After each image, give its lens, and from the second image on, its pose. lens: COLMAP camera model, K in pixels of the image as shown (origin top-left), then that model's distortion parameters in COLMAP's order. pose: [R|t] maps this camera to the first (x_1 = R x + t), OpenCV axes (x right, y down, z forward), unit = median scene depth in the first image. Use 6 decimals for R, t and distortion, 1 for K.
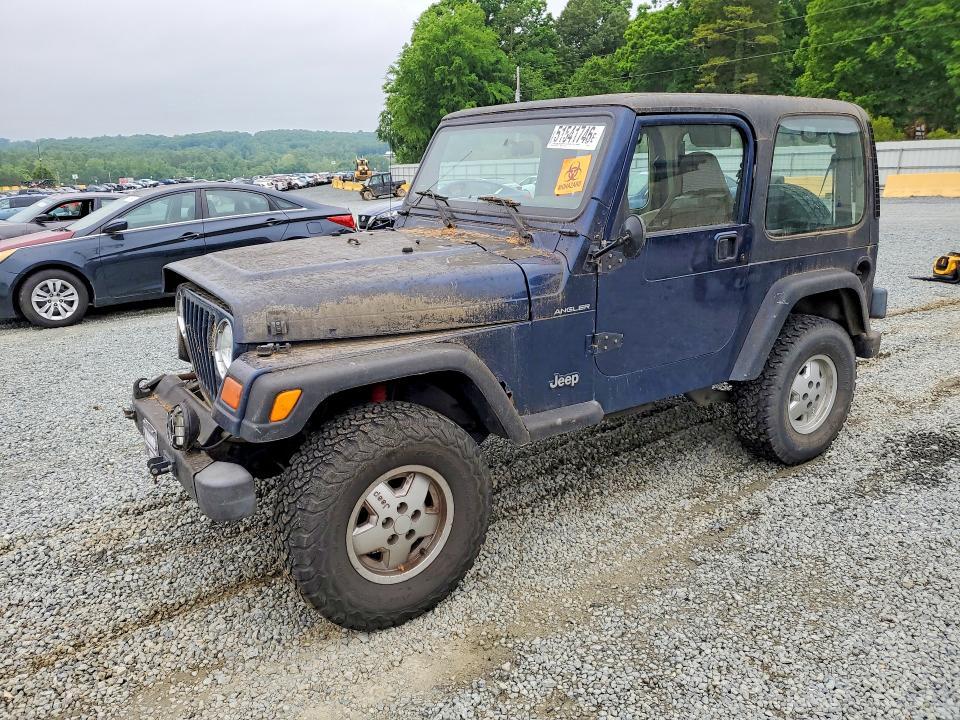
lens RADIAL K [[748.2, 0, 473.5], [0, 748.2, 345.8], [0, 0, 1]] dist [0.007740, 0.009960]
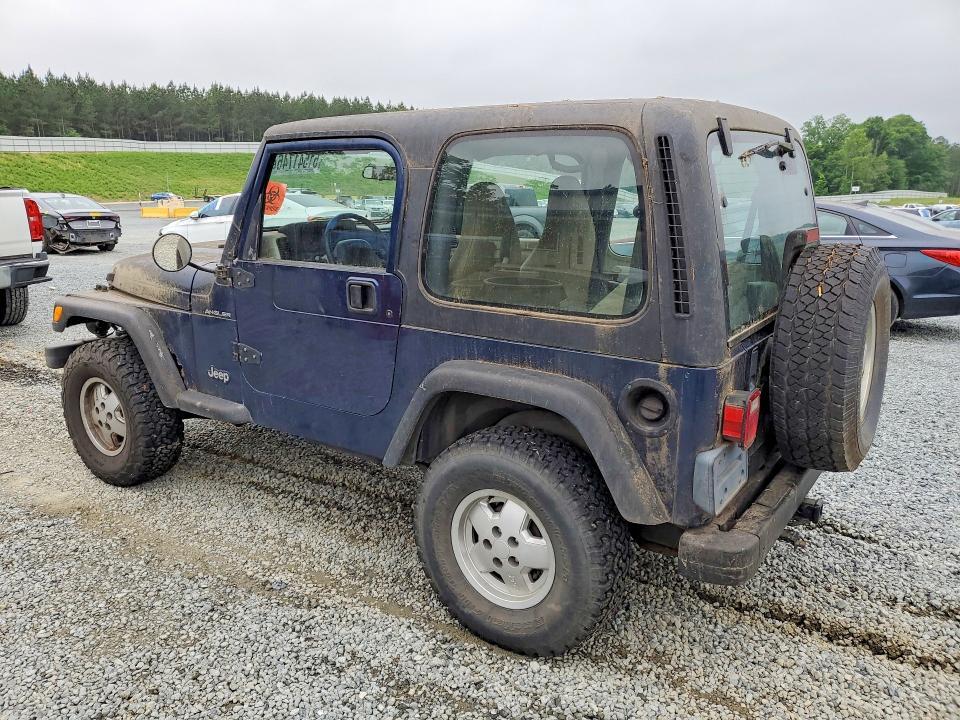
lens RADIAL K [[748.2, 0, 473.5], [0, 748.2, 345.8], [0, 0, 1]] dist [0.007740, 0.009960]
pose [[0.368509, 0.219036, -0.903451, 1.204790], [-0.254378, 0.958513, 0.128627, -0.226134], [0.894144, 0.182418, 0.408938, 0.814805]]
